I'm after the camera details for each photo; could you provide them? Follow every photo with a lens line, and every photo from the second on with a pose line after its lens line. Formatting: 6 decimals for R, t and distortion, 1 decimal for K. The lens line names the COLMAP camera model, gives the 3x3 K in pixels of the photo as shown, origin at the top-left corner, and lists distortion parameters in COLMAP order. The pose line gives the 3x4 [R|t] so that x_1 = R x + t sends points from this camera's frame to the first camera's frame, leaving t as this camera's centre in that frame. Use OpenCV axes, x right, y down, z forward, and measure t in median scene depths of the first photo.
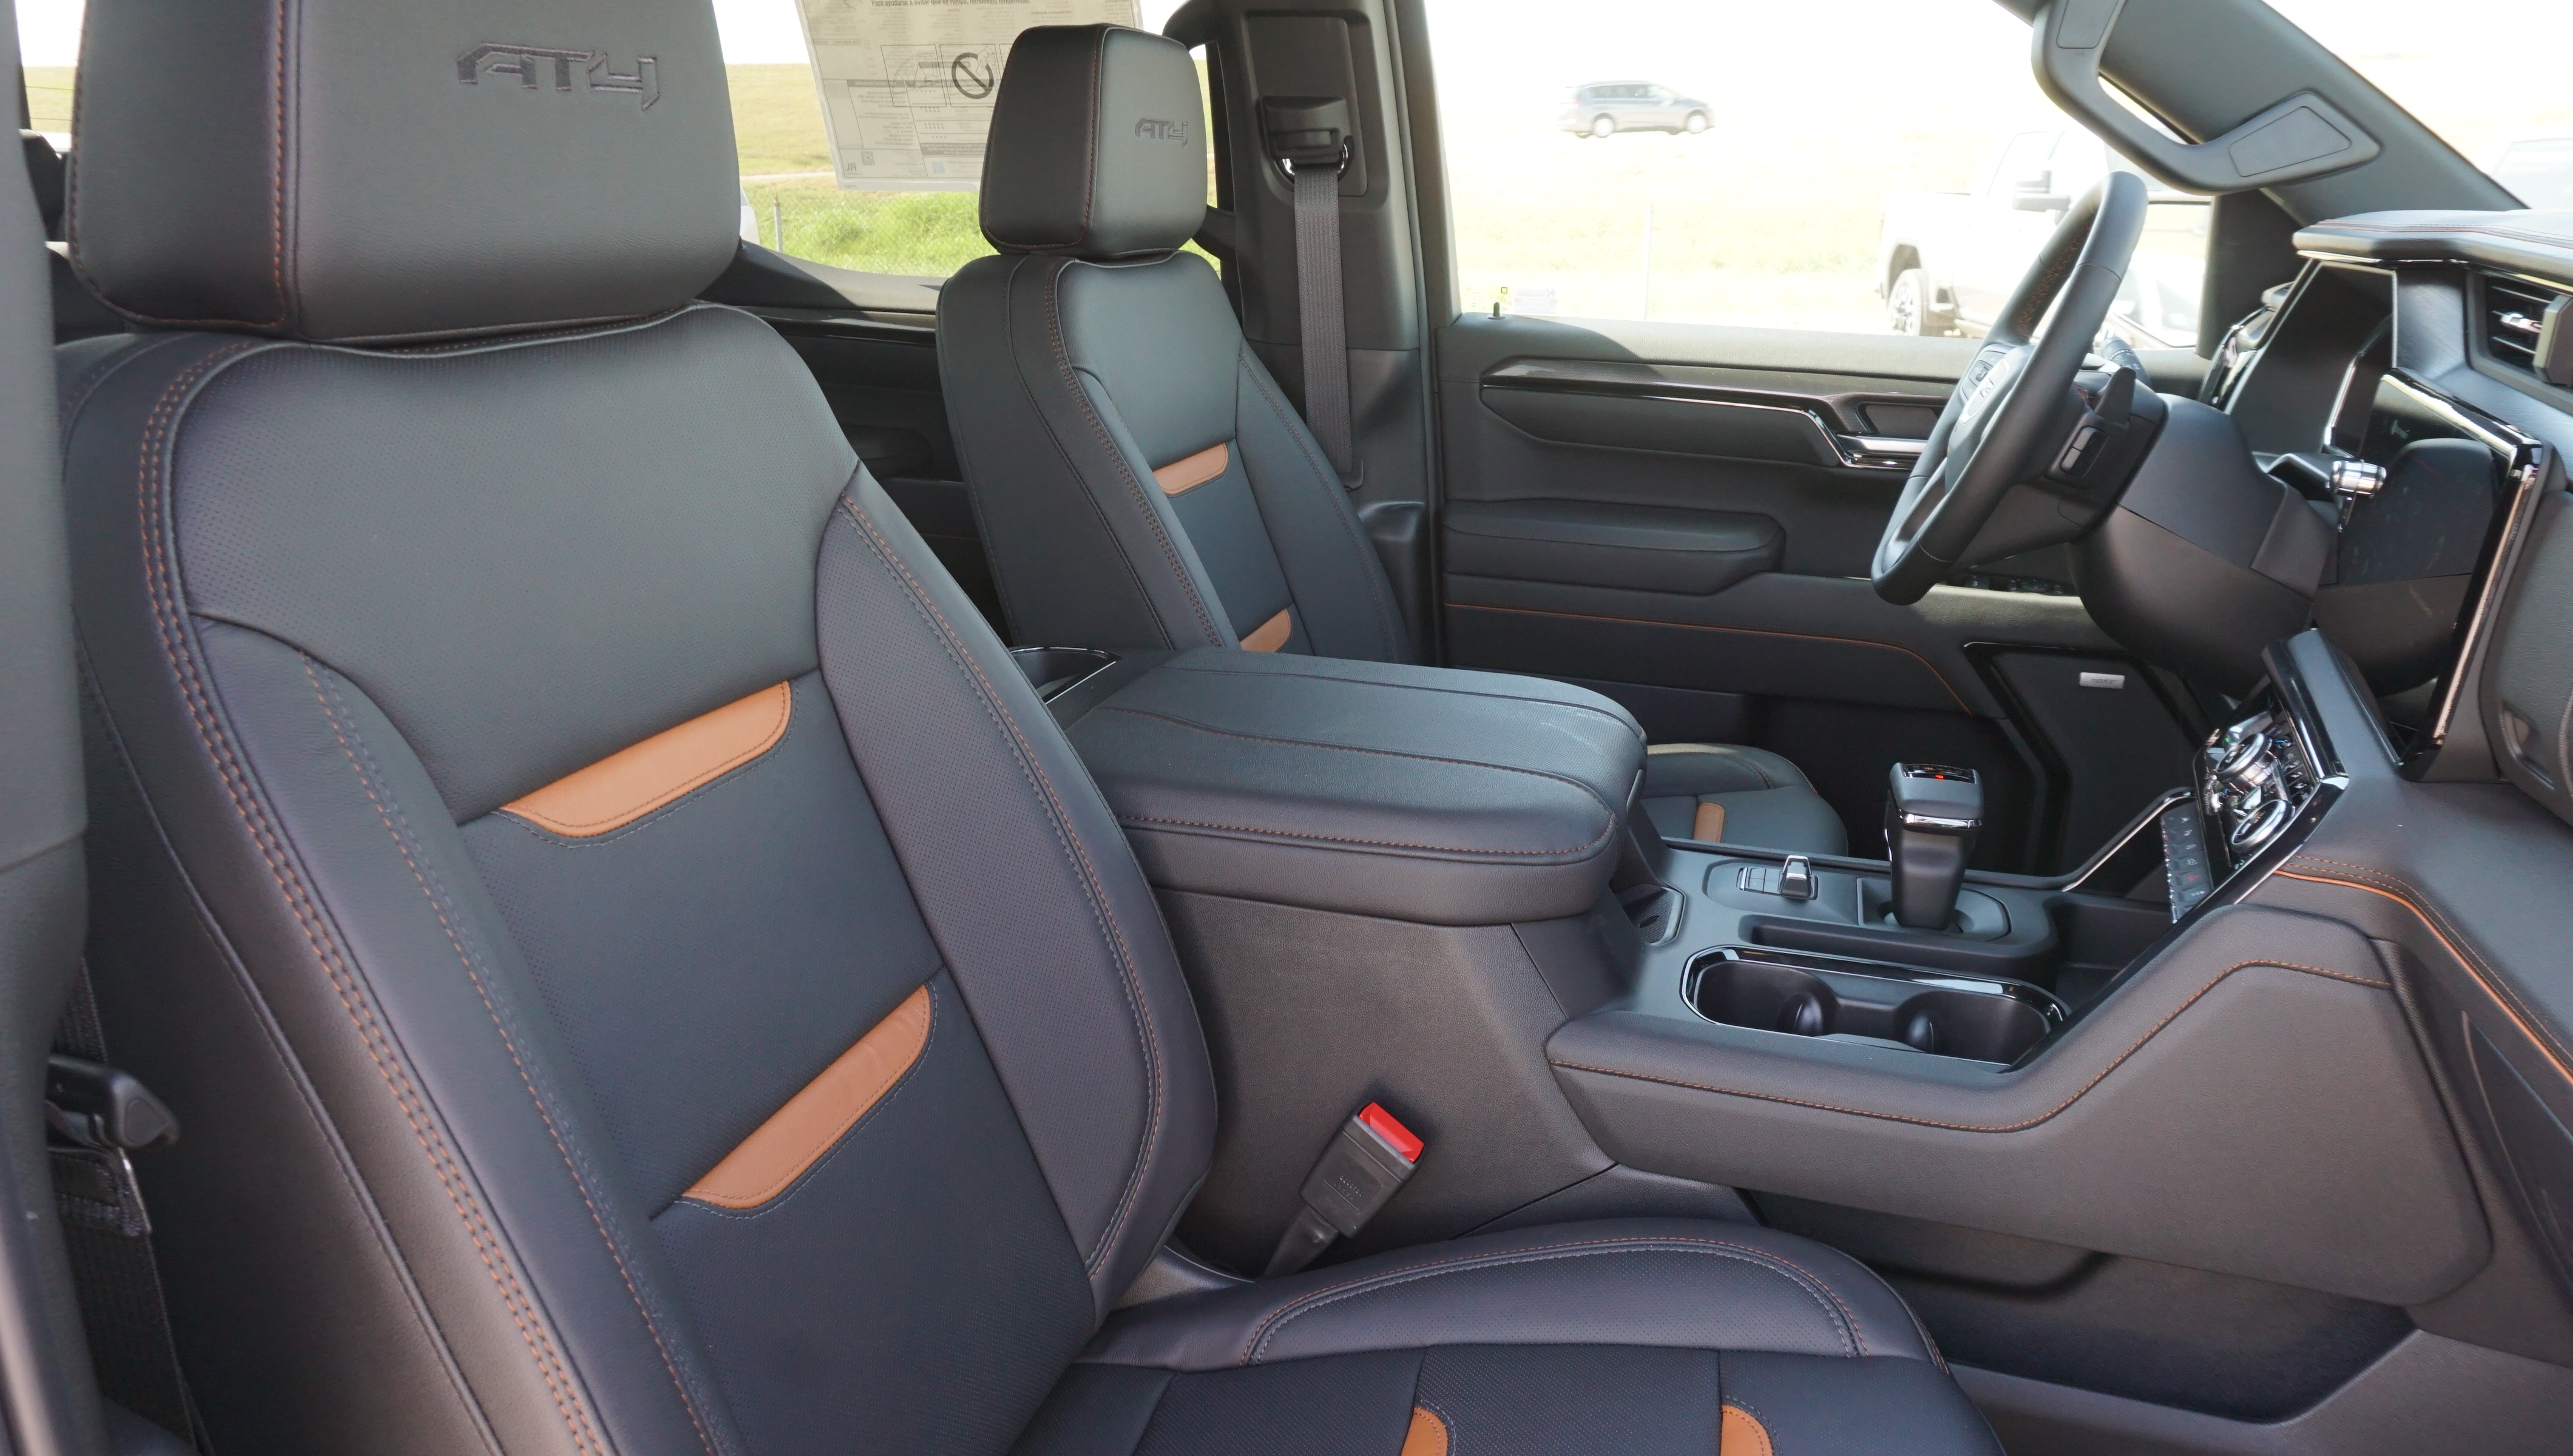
lens RADIAL K [[1748.8, 0, 1286.5], [0, 1748.8, 728.0], [0, 0, 1]] dist [-0.042481, 0.035906]
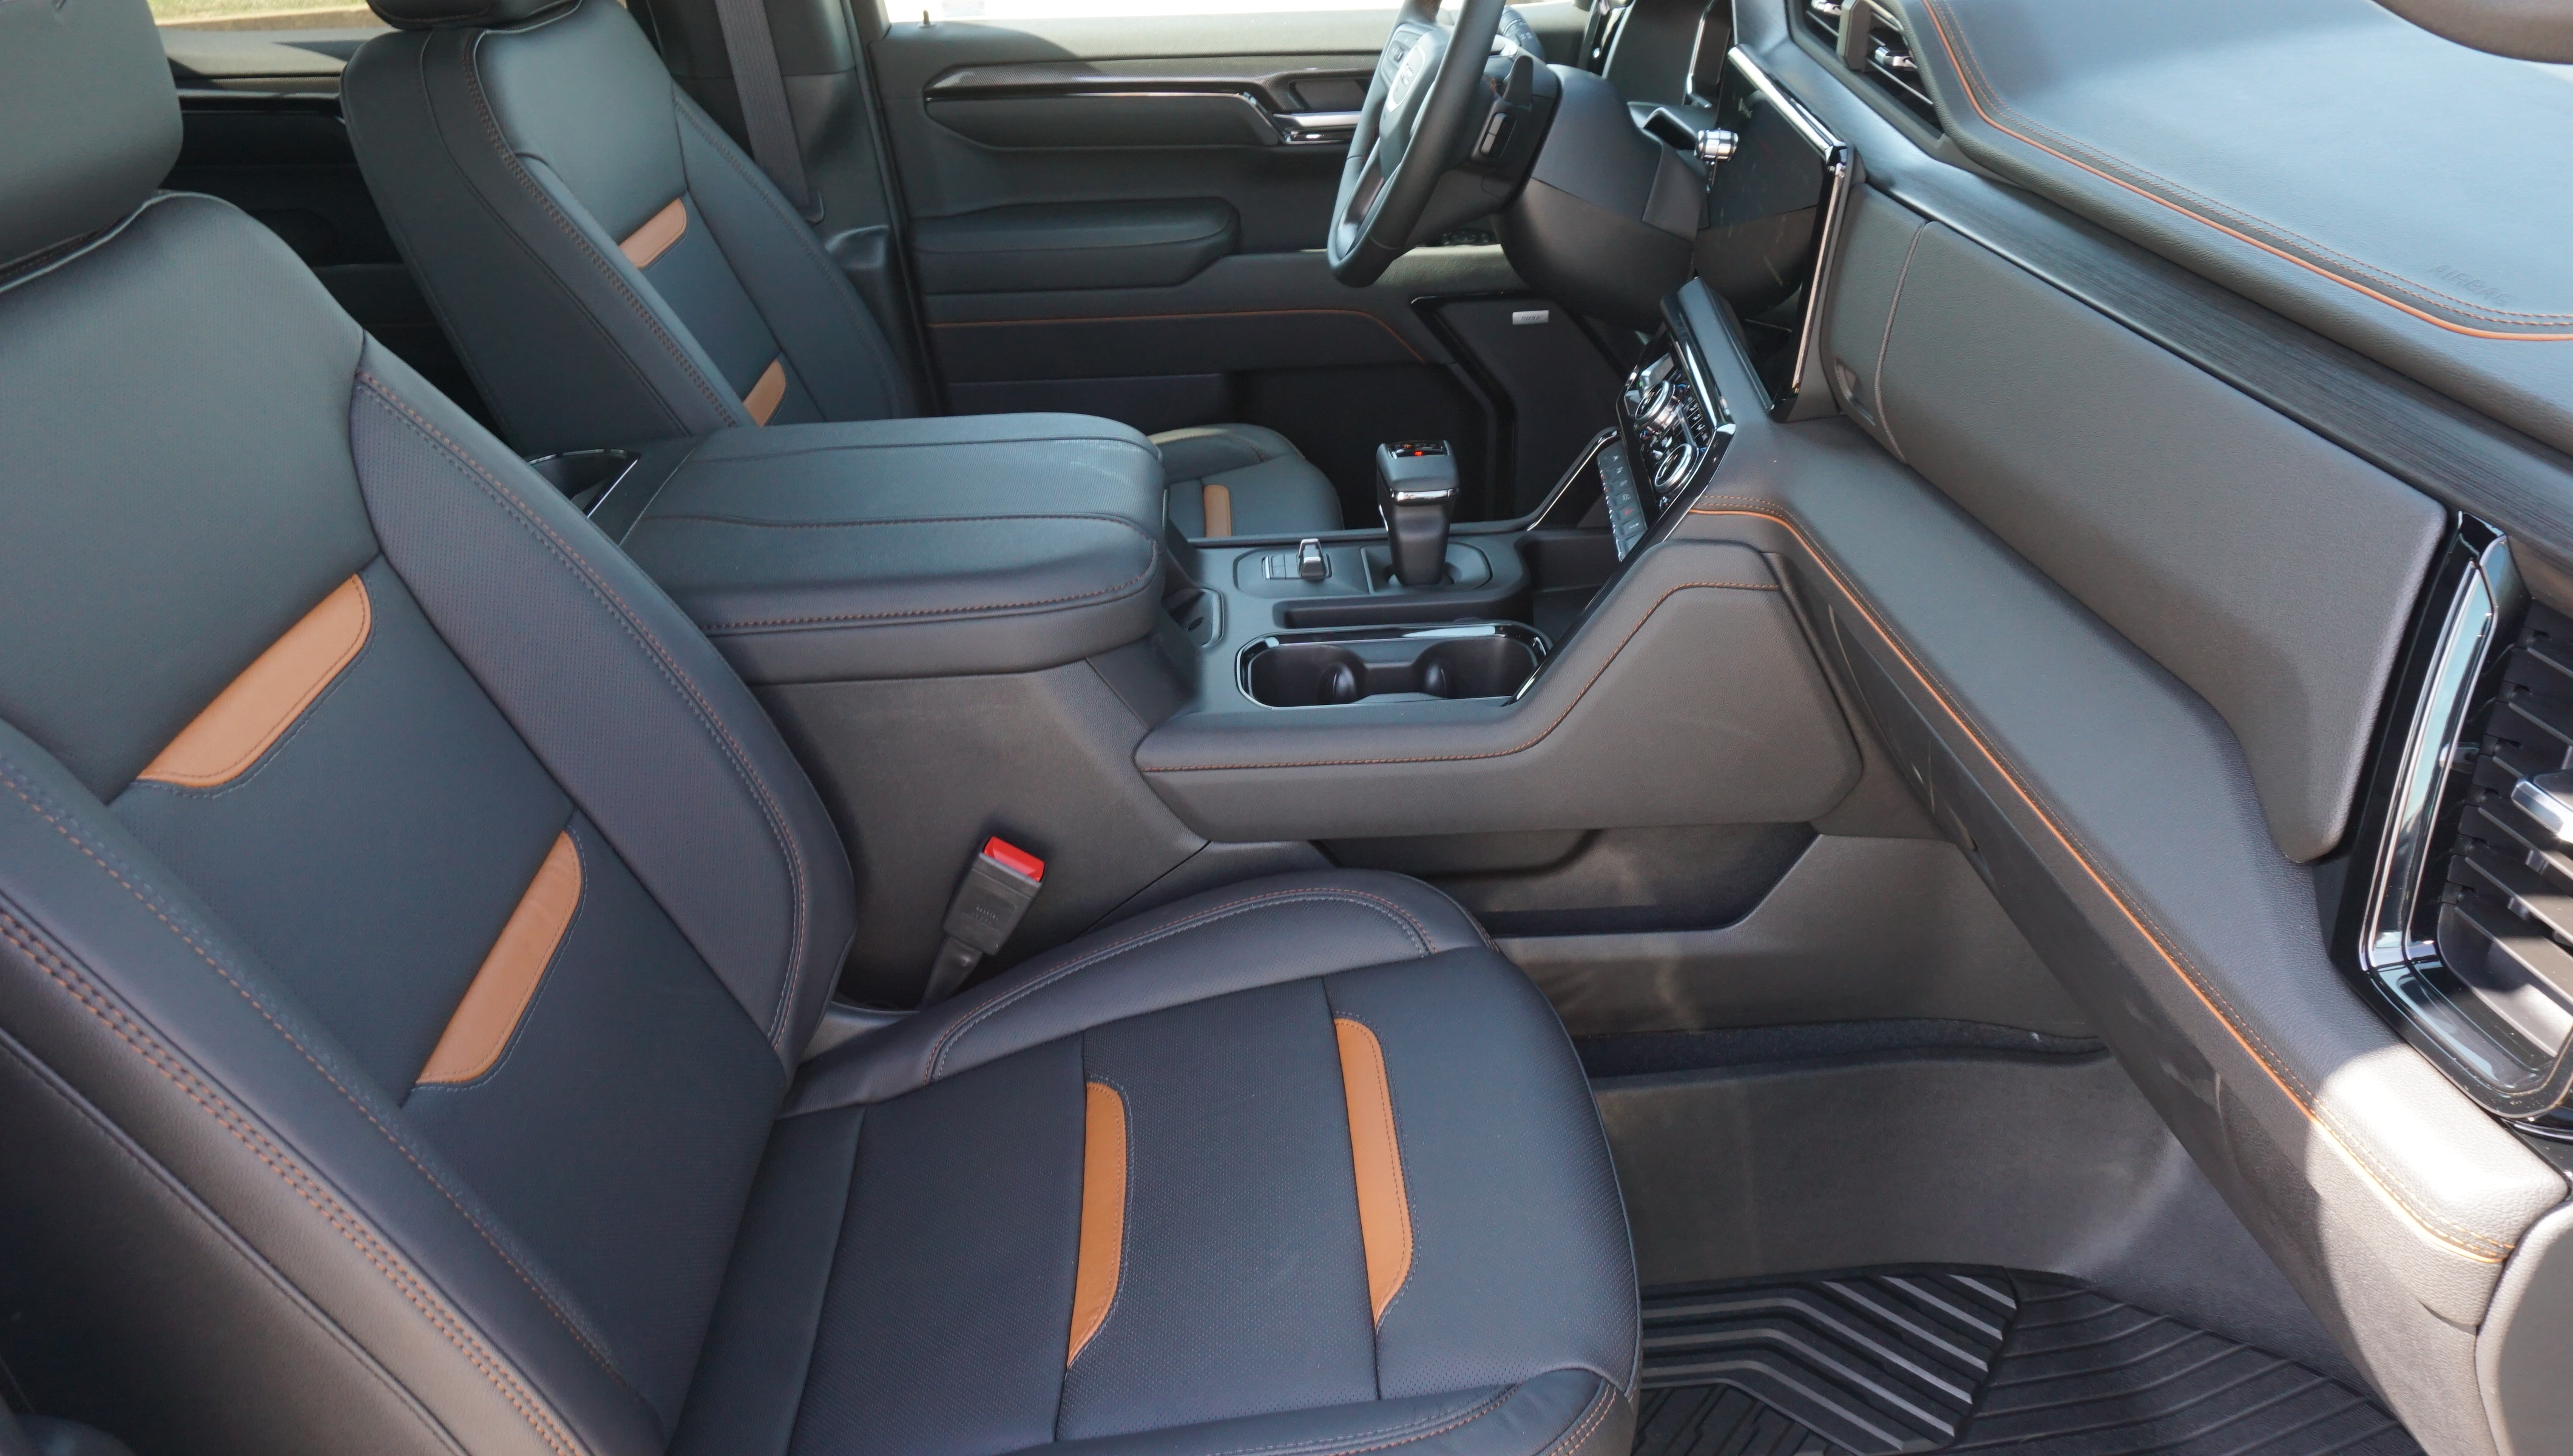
lens RADIAL K [[1748.8, 0, 1286.5], [0, 1748.8, 728.0], [0, 0, 1]] dist [-0.042481, 0.035906]
pose [[0.942235, -0.202434, 0.266860, -0.055352], [0.144740, 0.964557, 0.220637, -0.069870], [-0.302066, -0.169267, 0.938139, -0.092479]]
